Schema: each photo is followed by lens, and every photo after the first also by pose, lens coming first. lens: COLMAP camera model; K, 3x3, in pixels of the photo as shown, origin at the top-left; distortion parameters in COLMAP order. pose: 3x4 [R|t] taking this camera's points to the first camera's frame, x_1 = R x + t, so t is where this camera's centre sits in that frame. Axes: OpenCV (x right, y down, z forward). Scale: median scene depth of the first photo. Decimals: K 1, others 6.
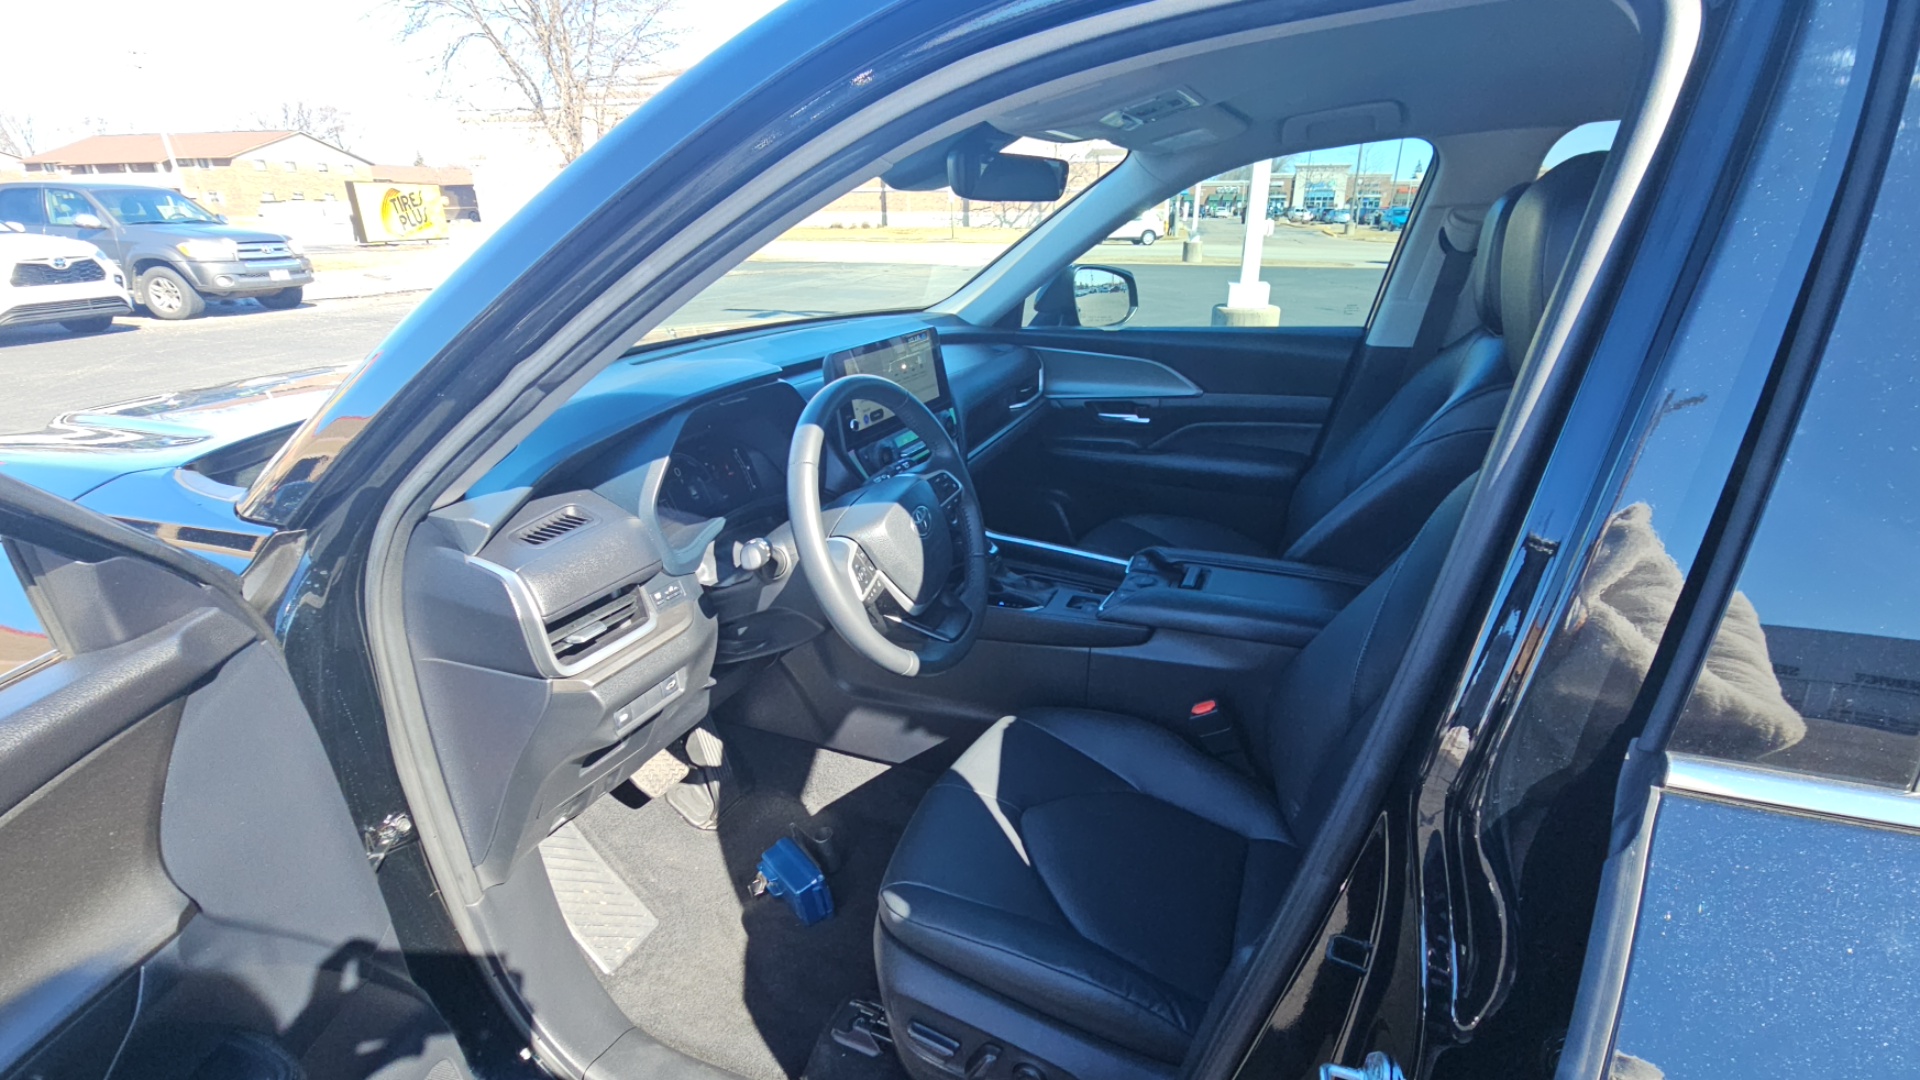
lens RADIAL K [[853.9, 0, 983.8], [0, 853.9, 542.2], [0, 0, 1]] dist [0.004123, -0.003509]
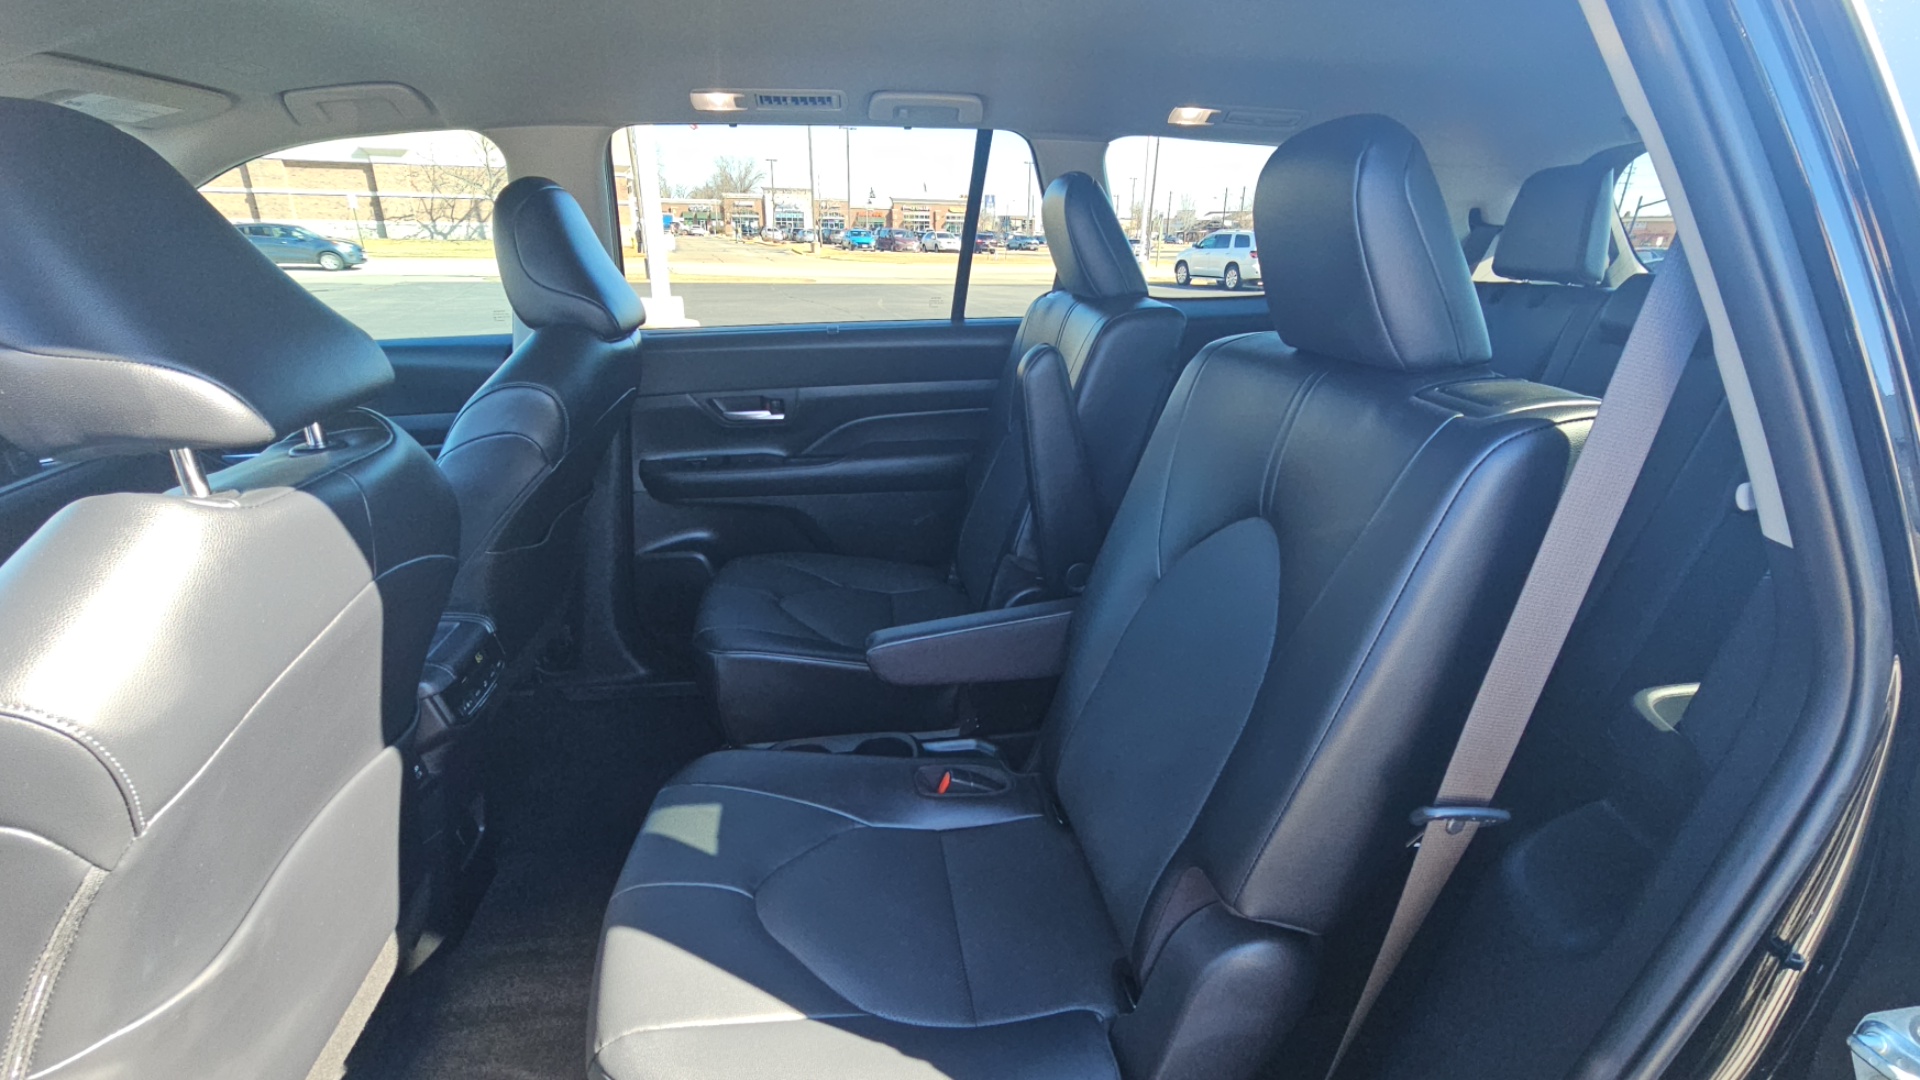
lens RADIAL K [[851.0, 0, 978.5], [0, 851.0, 542.8], [0, 0, 1]] dist [0.001718, 0.000135]
pose [[0.852552, -0.165073, 0.495889, 0.364428], [0.173820, 0.984355, 0.028835, 0.033124], [-0.492891, 0.061612, 0.867907, -0.043140]]
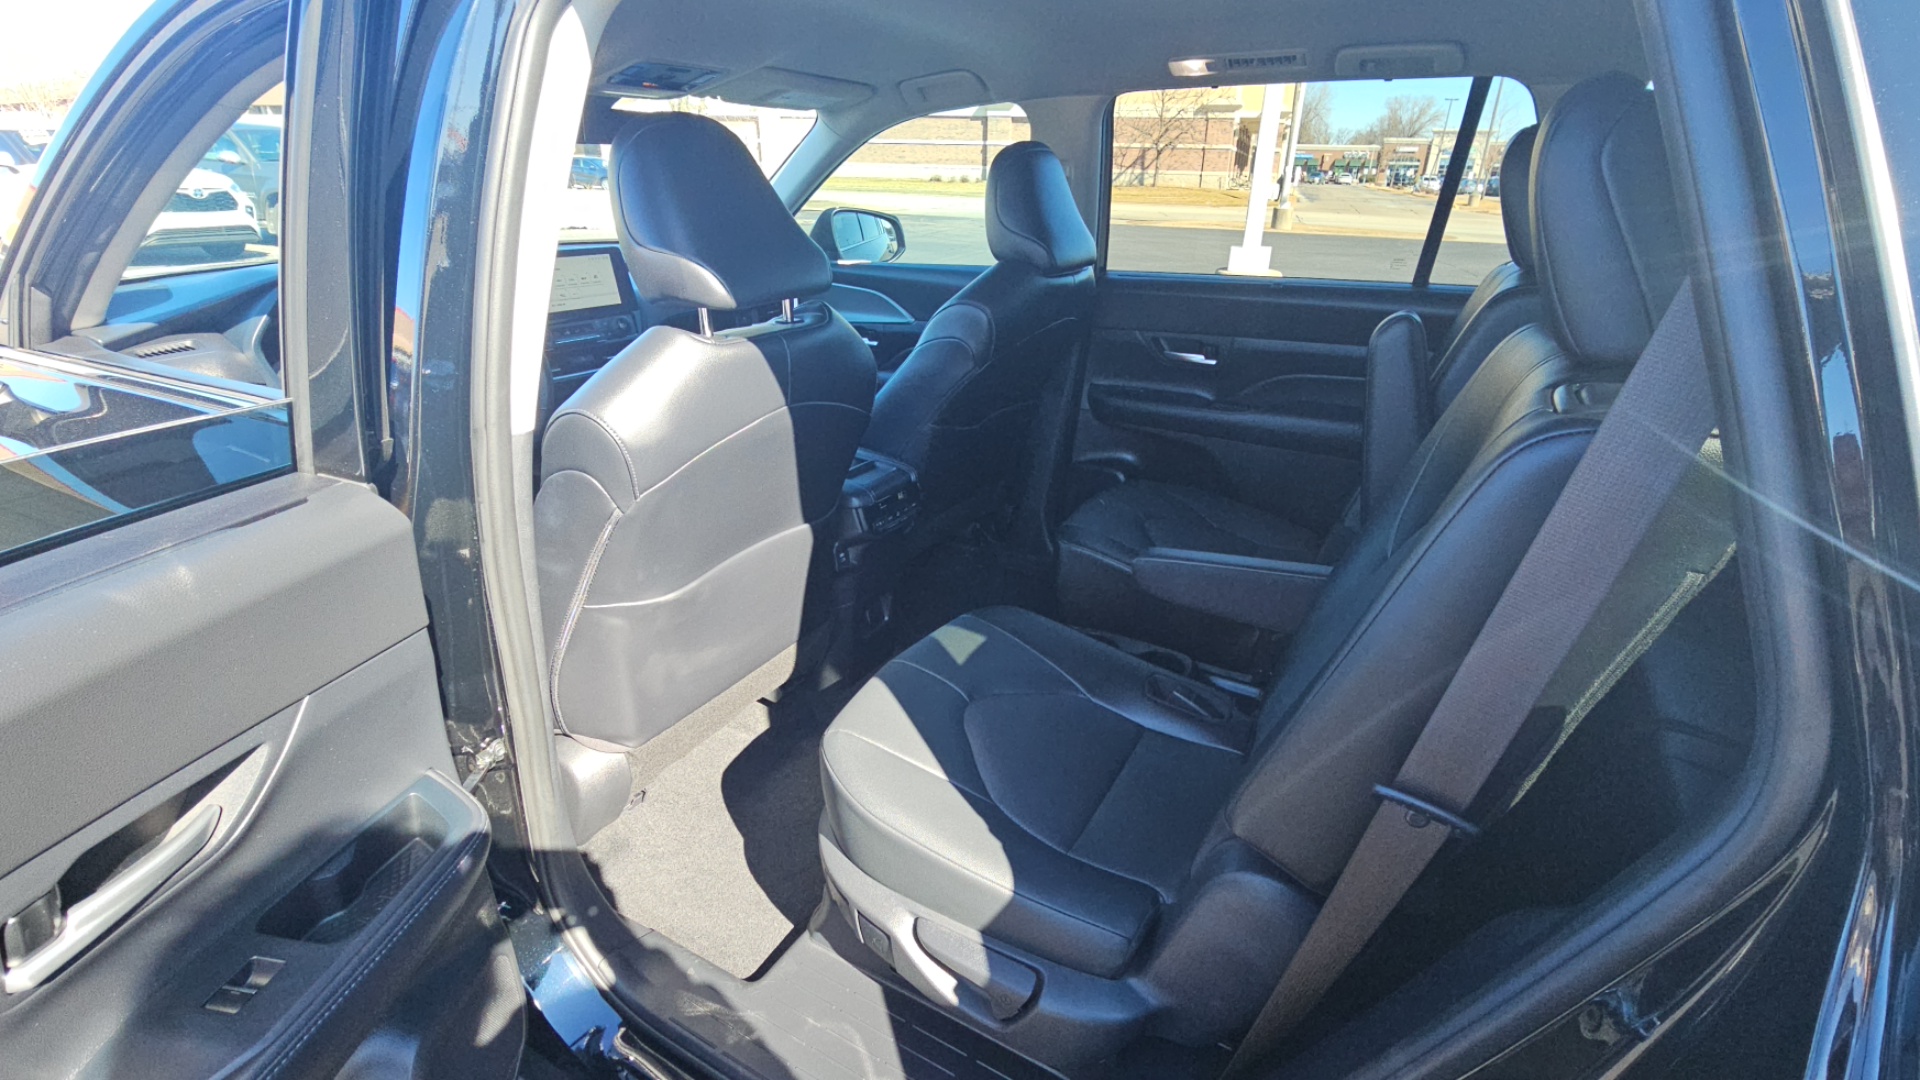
lens RADIAL K [[853.9, 0, 983.8], [0, 853.9, 542.2], [0, 0, 1]] dist [0.004123, -0.003509]
pose [[0.991935, 0.071638, -0.104560, 0.523073], [-0.067269, 0.996732, 0.044728, 0.072115], [0.107422, -0.037334, 0.993512, -0.174412]]
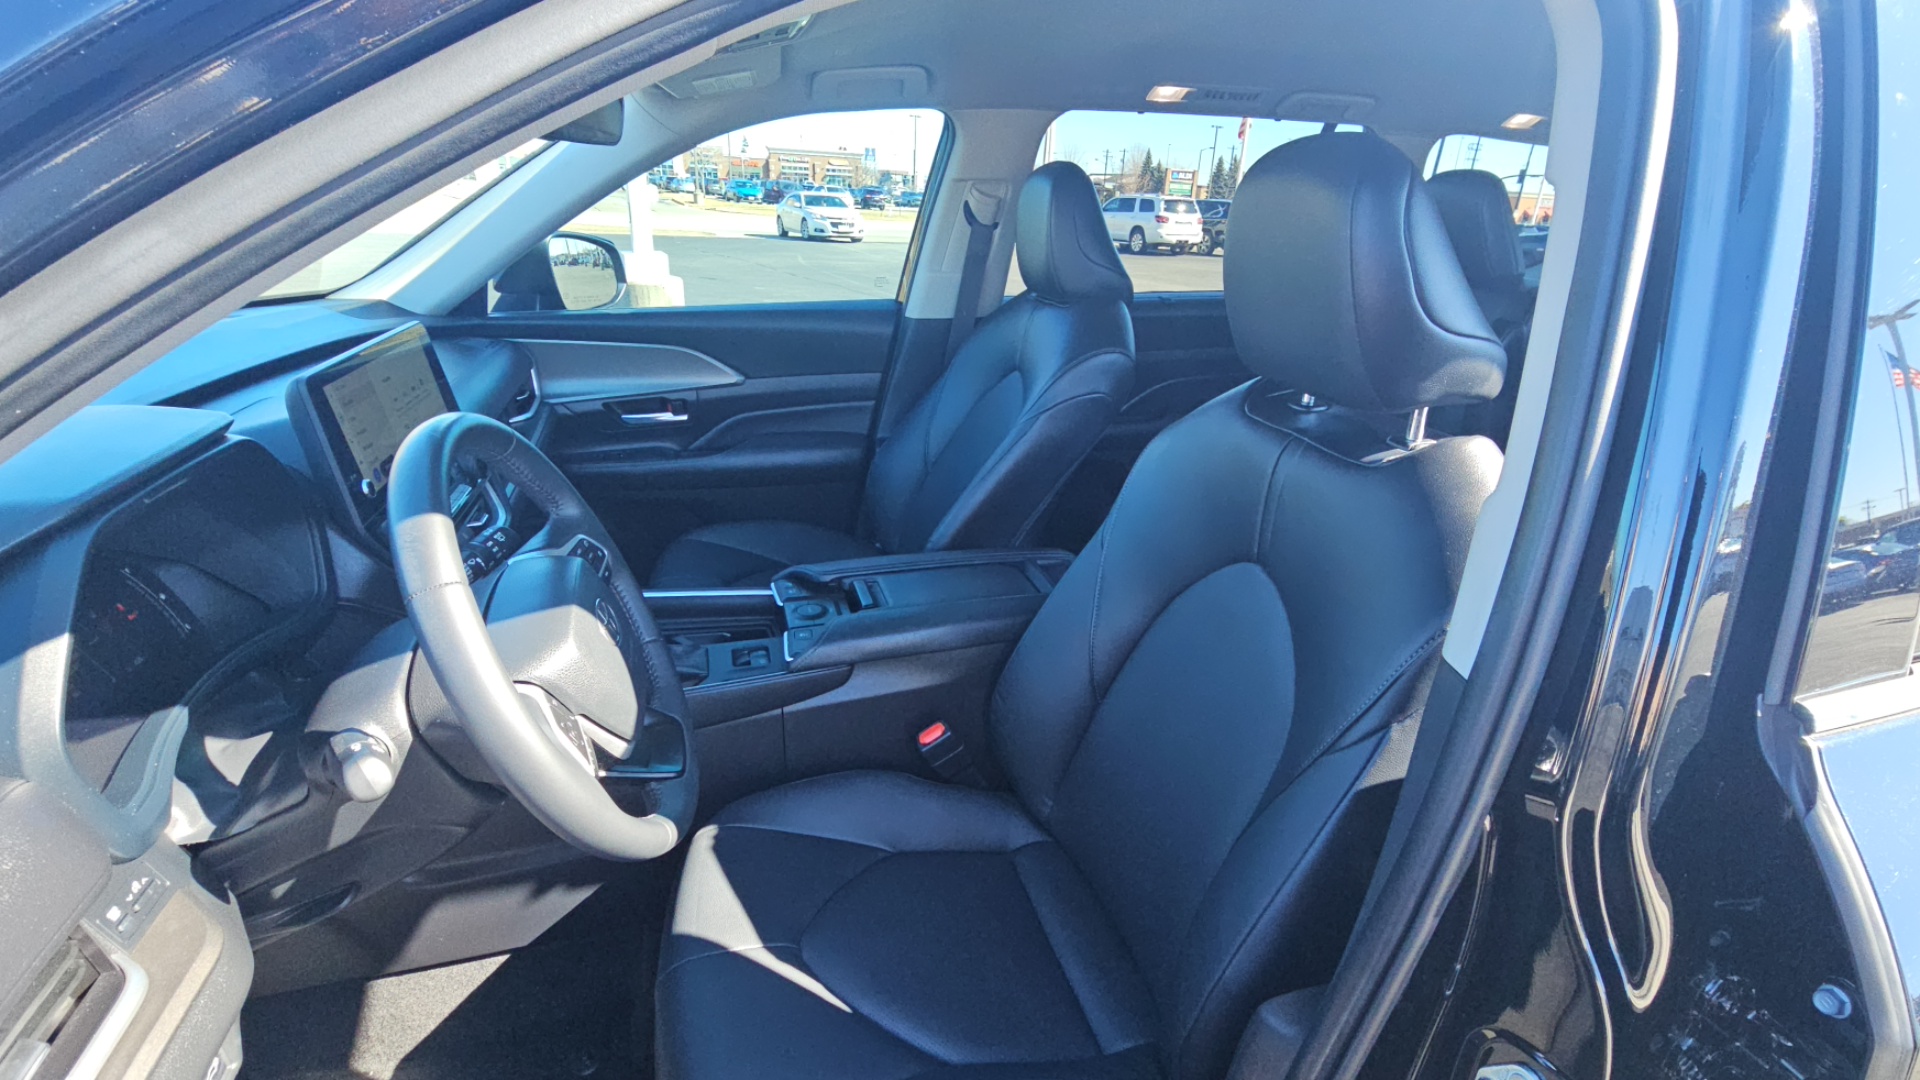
lens RADIAL K [[851.0, 0, 978.5], [0, 851.0, 542.8], [0, 0, 1]] dist [0.001718, 0.000135]
pose [[0.774899, -0.206426, 0.597428, -0.128249], [0.185736, 0.977805, 0.096945, -0.052265], [-0.604180, 0.035841, 0.796041, 0.160407]]
